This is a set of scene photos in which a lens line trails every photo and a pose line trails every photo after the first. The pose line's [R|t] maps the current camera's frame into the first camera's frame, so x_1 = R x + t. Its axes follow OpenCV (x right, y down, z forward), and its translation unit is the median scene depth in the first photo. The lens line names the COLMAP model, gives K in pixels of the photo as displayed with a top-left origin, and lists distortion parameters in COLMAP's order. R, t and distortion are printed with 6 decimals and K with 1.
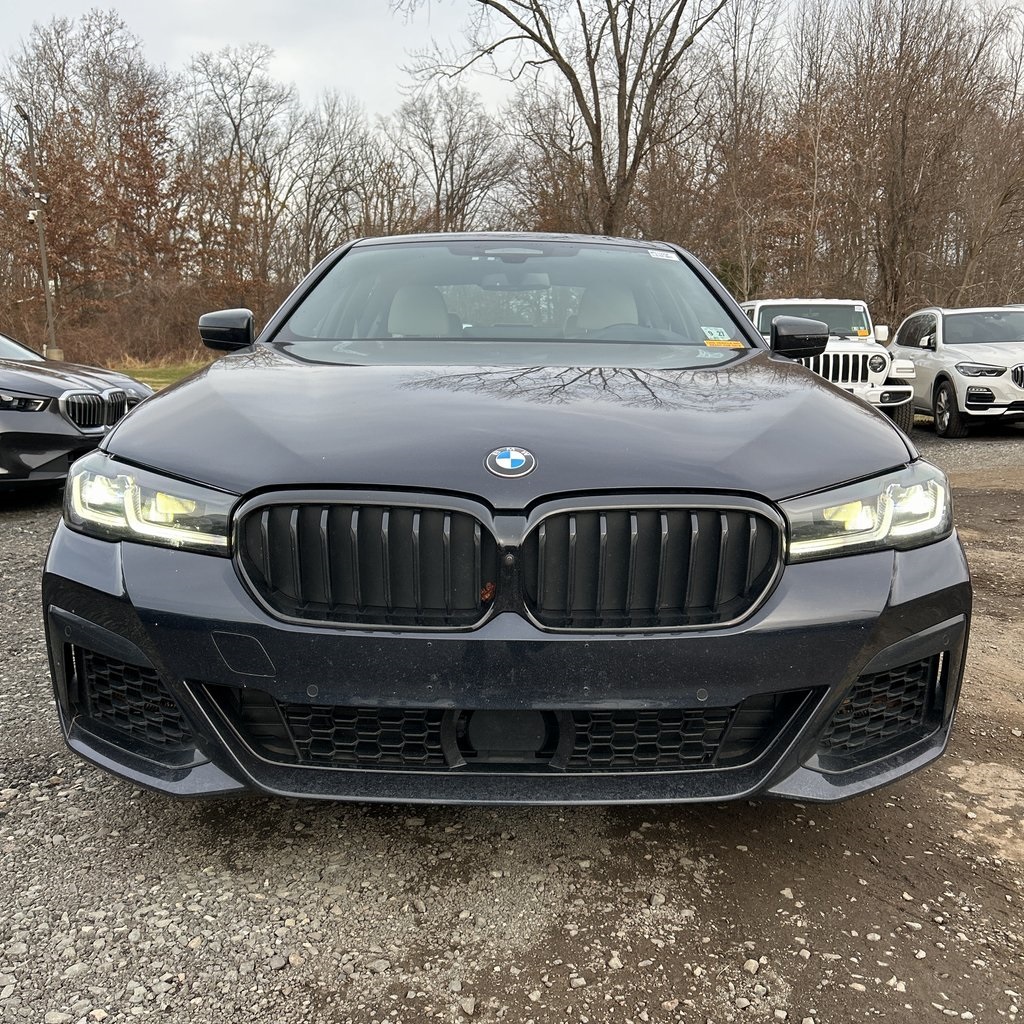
lens RADIAL K [[1028.4, 0, 523.4], [0, 1028.4, 508.7], [0, 0, 1]] dist [0.026892, -0.003768]
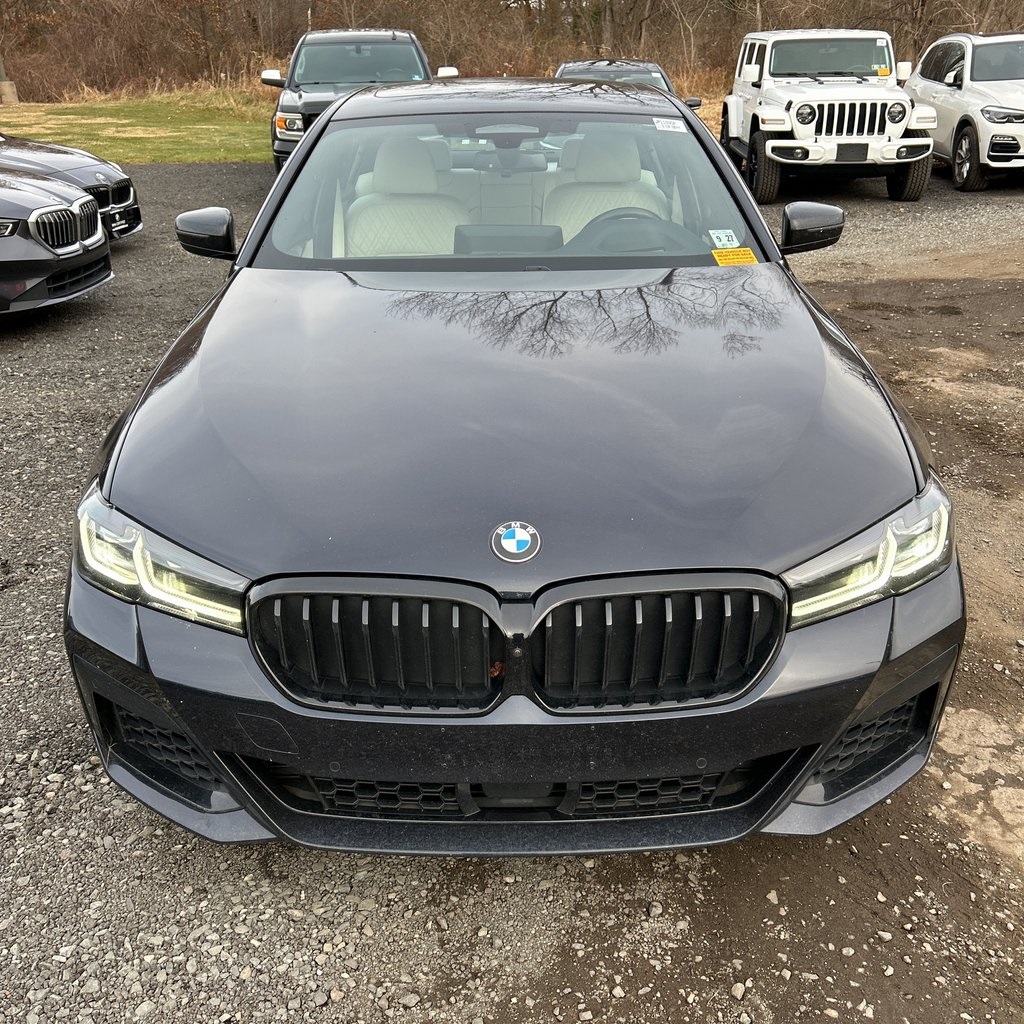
lens RADIAL K [[1033.1, 0, 512.0], [0, 1033.1, 512.0], [0, 0, 1]] dist [0.020311, 0.009525]
pose [[0.999803, -0.018154, -0.008011, -0.007878], [0.019617, 0.965009, 0.261482, -0.335226], [0.002984, -0.261588, 0.965175, 0.035564]]
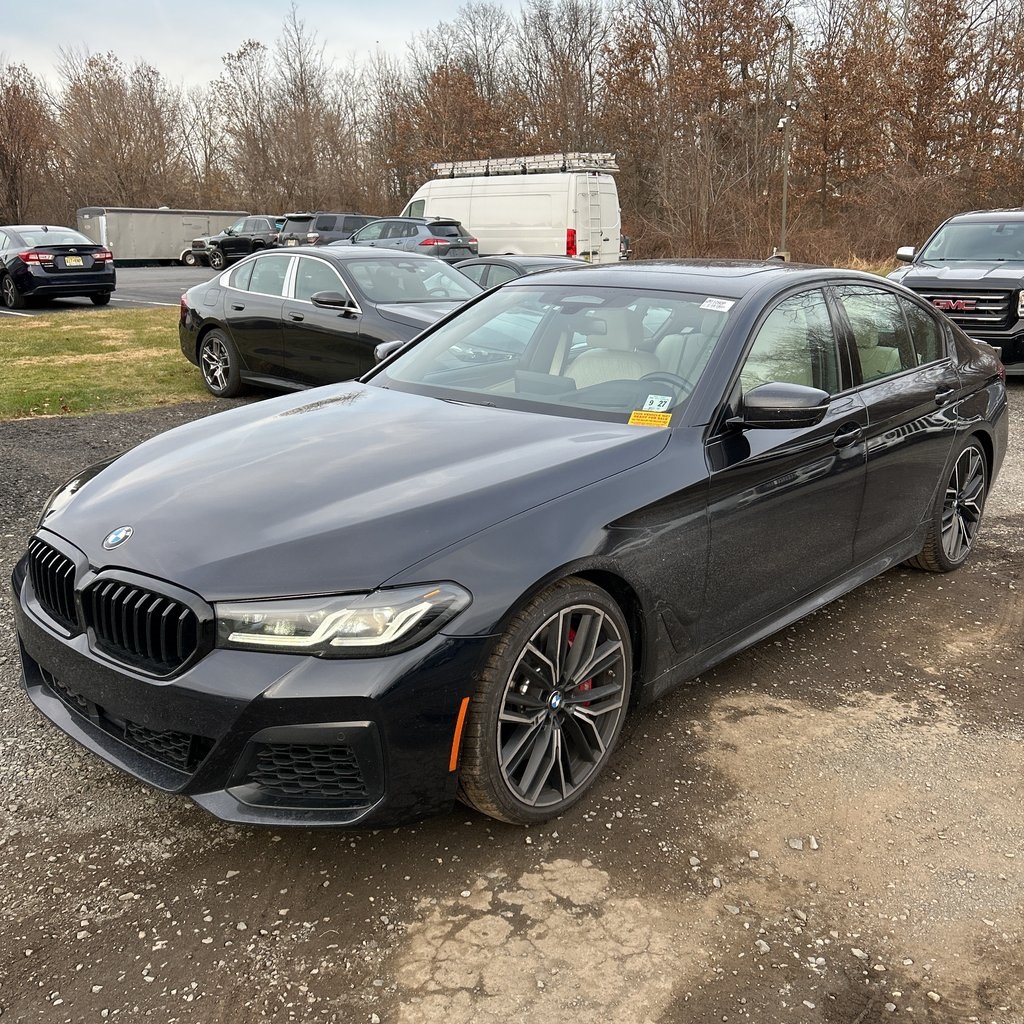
lens RADIAL K [[1018.5, 0, 512.0], [0, 1018.5, 512.0], [0, 0, 1]] dist [0.023009, -0.019391]
pose [[0.739939, 0.172572, -0.650162, 1.413521], [-0.098133, 0.983885, 0.149468, -0.374077], [0.665478, -0.046795, 0.744949, 0.247879]]
